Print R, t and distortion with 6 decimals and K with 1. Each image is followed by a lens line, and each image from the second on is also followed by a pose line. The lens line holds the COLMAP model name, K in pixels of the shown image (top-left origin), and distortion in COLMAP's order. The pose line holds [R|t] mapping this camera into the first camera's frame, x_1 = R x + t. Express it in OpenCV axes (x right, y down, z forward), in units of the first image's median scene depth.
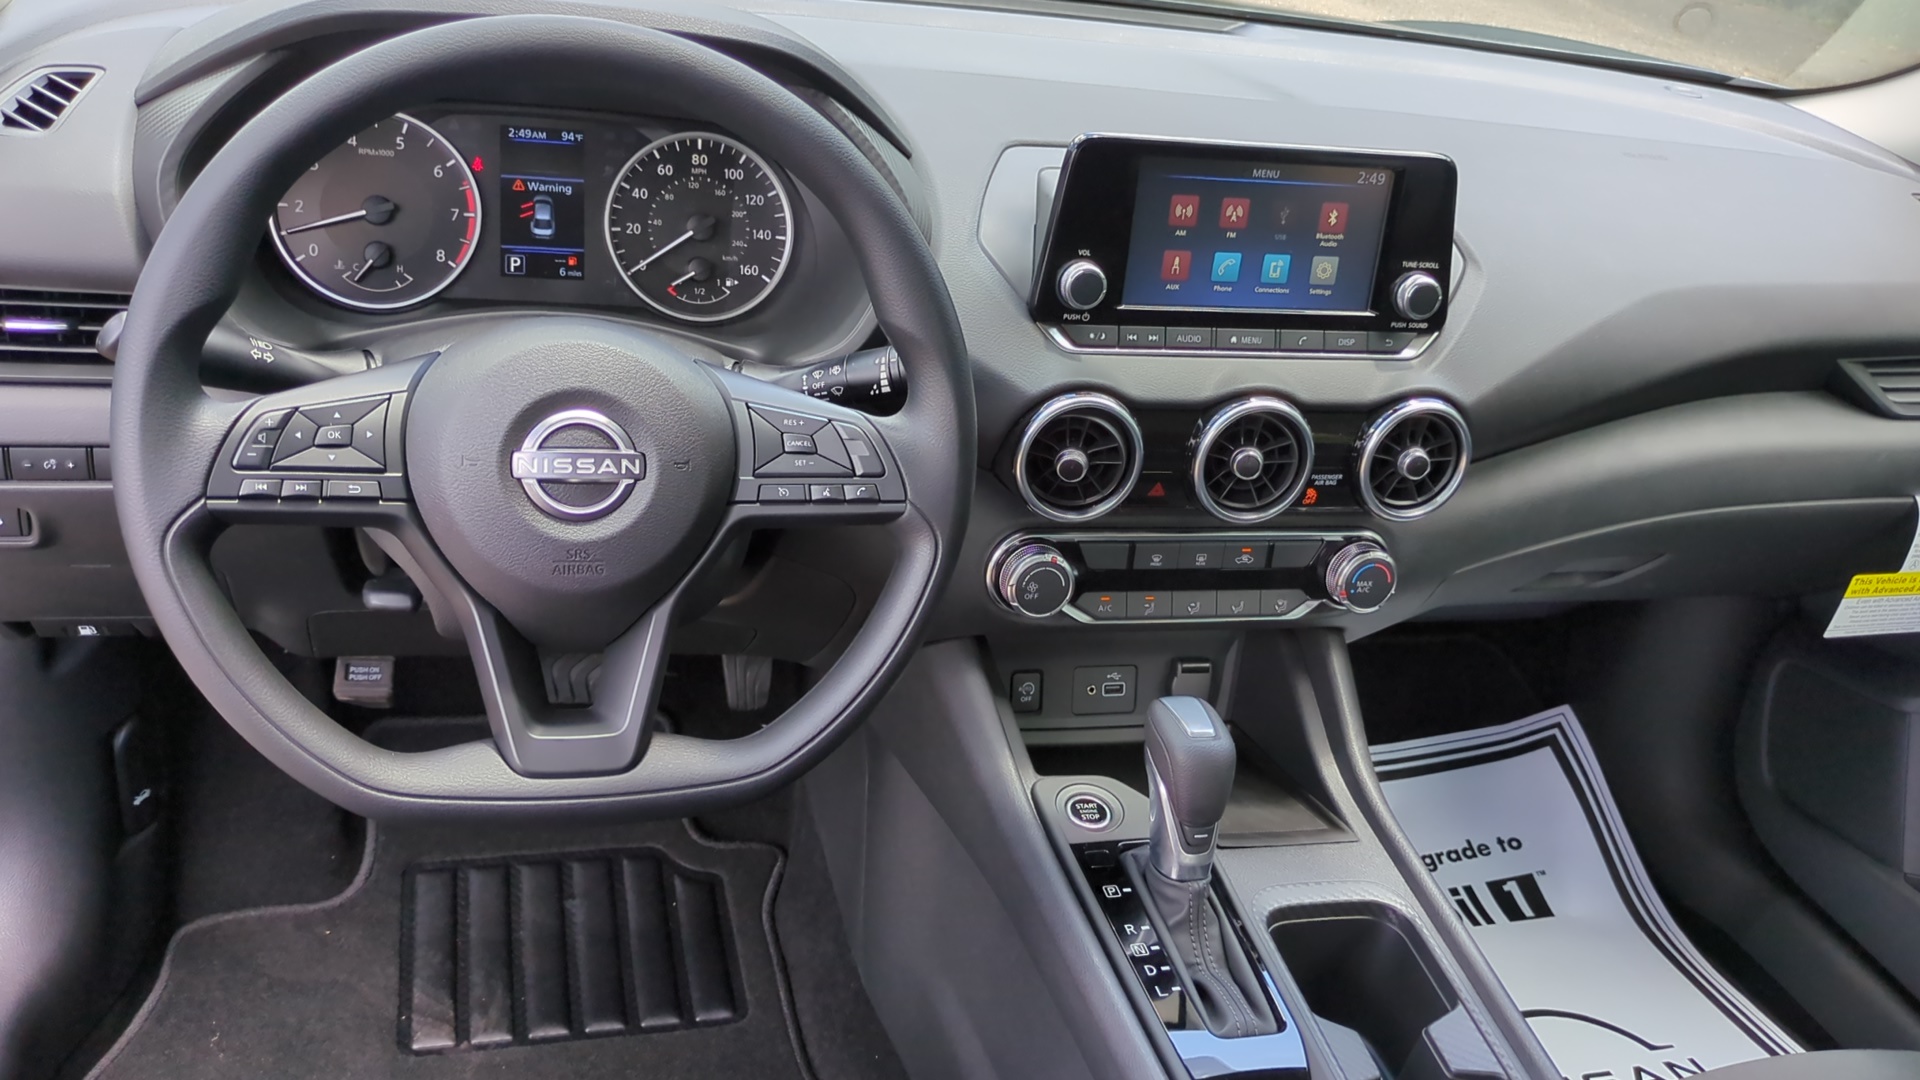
lens RADIAL K [[1690.4, 0, 960.0], [0, 1690.4, 540.0], [0, 0, 1]] dist [0.057401, -0.001689]
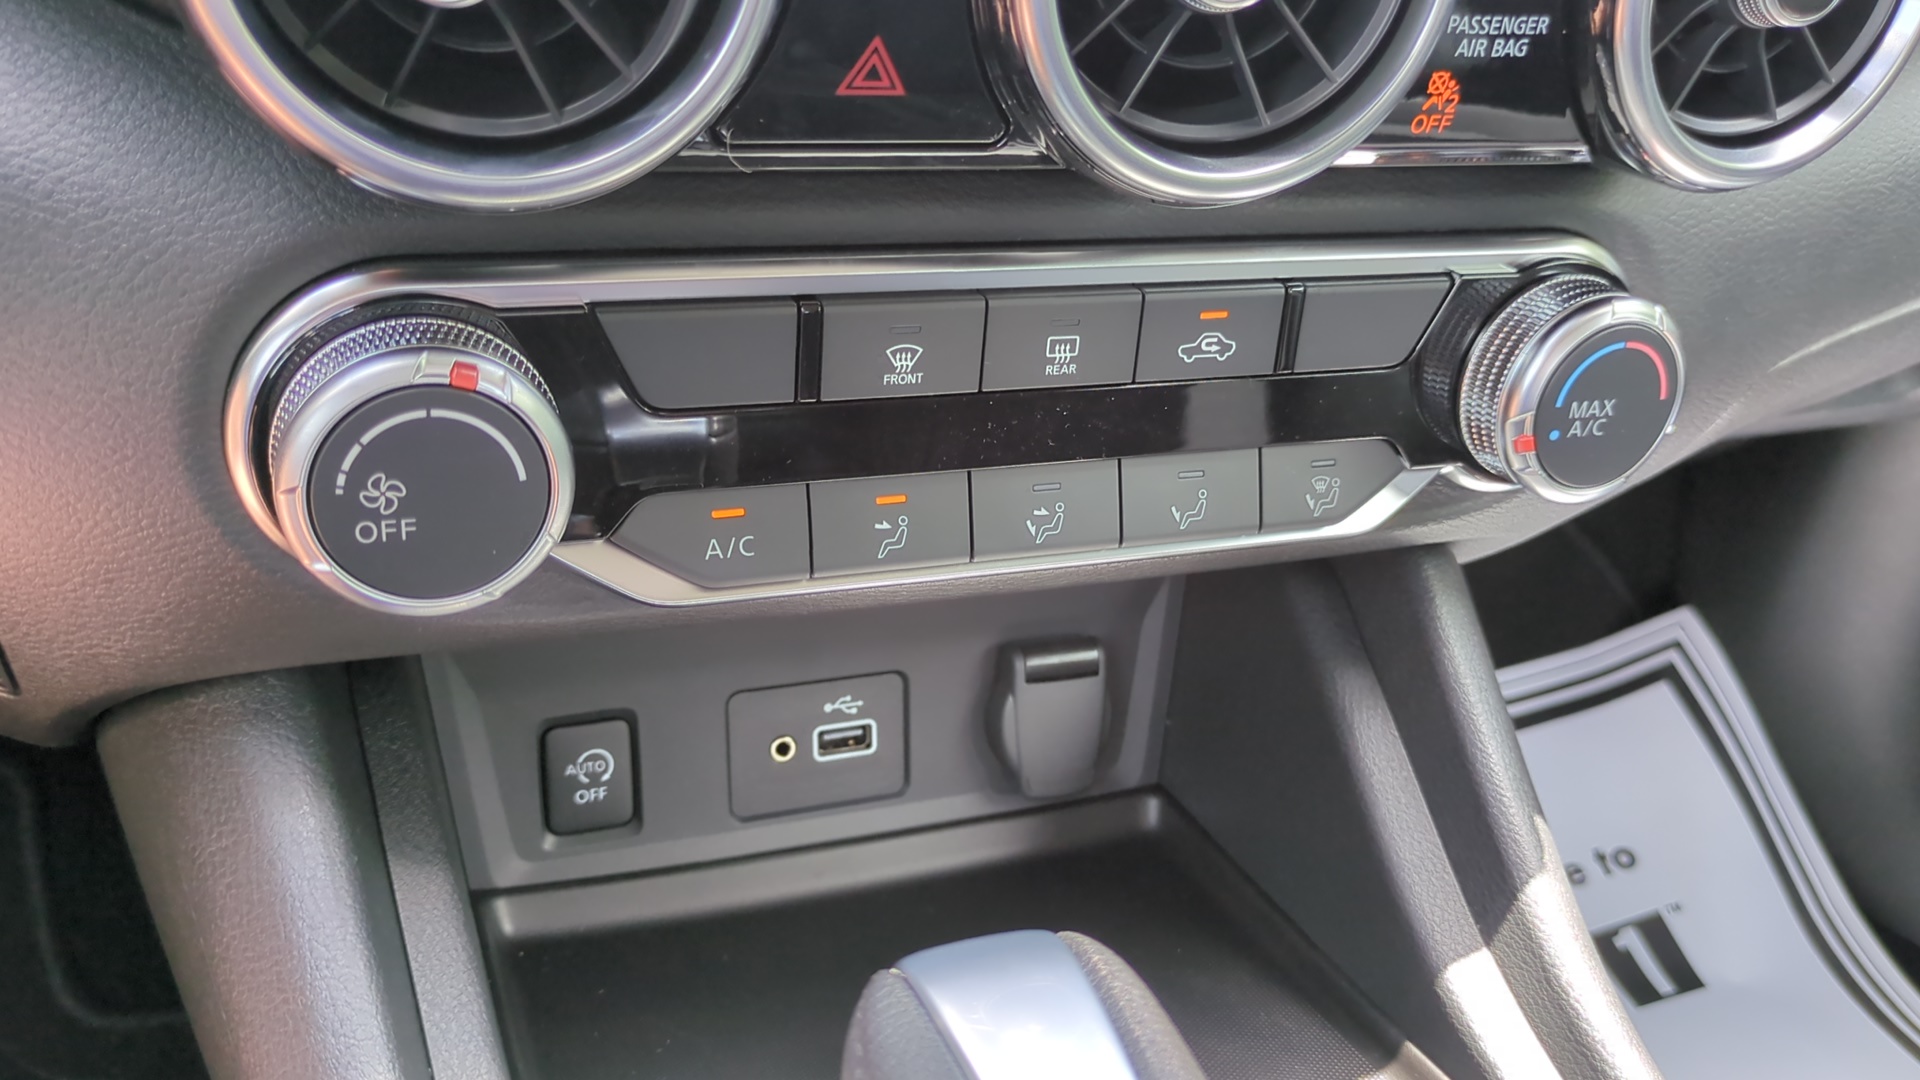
lens RADIAL K [[1690.4, 0, 960.0], [0, 1690.4, 540.0], [0, 0, 1]] dist [0.057401, -0.001689]
pose [[0.995096, -0.061912, 0.077138, 0.098360], [0.055637, 0.995160, 0.081004, 0.017931], [-0.081780, -0.076315, 0.993724, 0.694035]]
